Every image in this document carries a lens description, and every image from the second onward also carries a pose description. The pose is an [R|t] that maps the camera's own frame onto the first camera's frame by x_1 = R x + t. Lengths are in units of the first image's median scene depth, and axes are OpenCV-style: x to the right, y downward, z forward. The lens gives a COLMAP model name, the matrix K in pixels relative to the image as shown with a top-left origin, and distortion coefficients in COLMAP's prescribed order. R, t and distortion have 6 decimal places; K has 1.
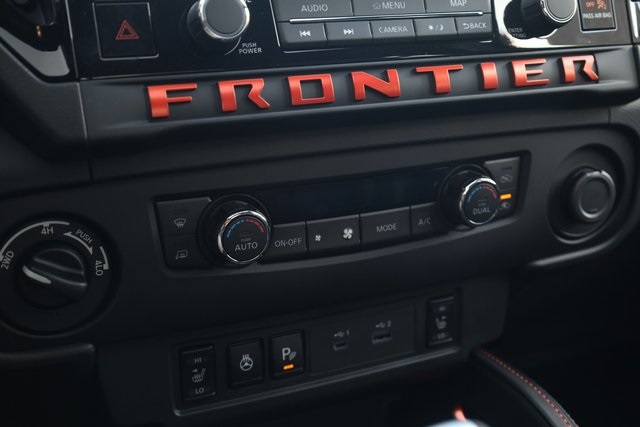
lens RADIAL K [[868.5, 0, 315.0], [0, 868.5, 225.6], [0, 0, 1]] dist [0.042813, 0.000000]
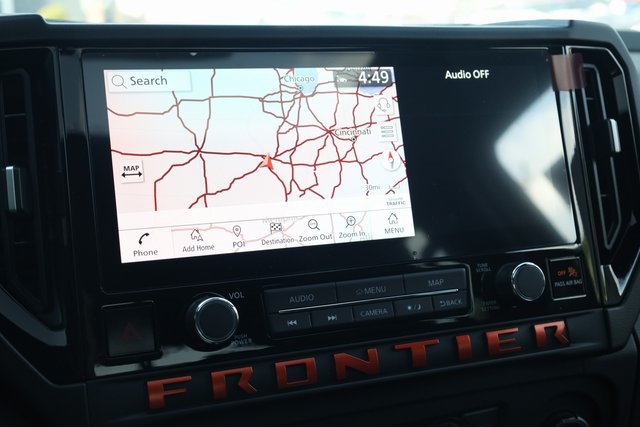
lens RADIAL K [[868.5, 0, 320.3], [0, 868.5, 214.1], [0, 0, 1]] dist [0.042813, 0.000000]
pose [[0.998707, 0.027495, -0.042758, 0.062378], [-0.030782, 0.996460, -0.078234, -0.248630], [0.040455, 0.079449, 0.996018, -0.108614]]
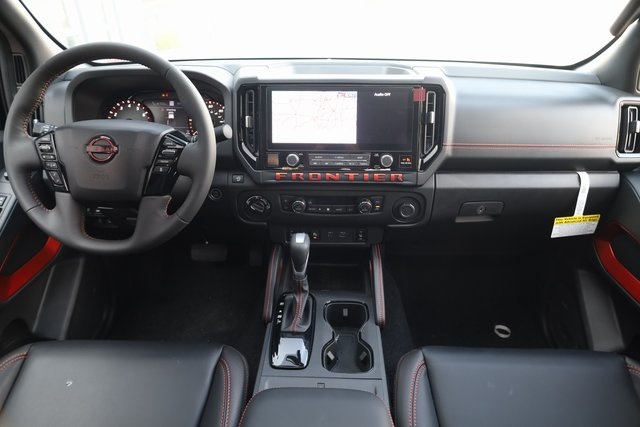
lens RADIAL K [[448.3, 0, 322.0], [0, 448.3, 215.1], [0, 0, 1]] dist [0.008060, 0.003725]
pose [[0.886331, 0.215516, -0.409842, 0.870963], [-0.138397, 0.967925, 0.209685, -0.397170], [0.441886, -0.129129, 0.887729, -0.847859]]
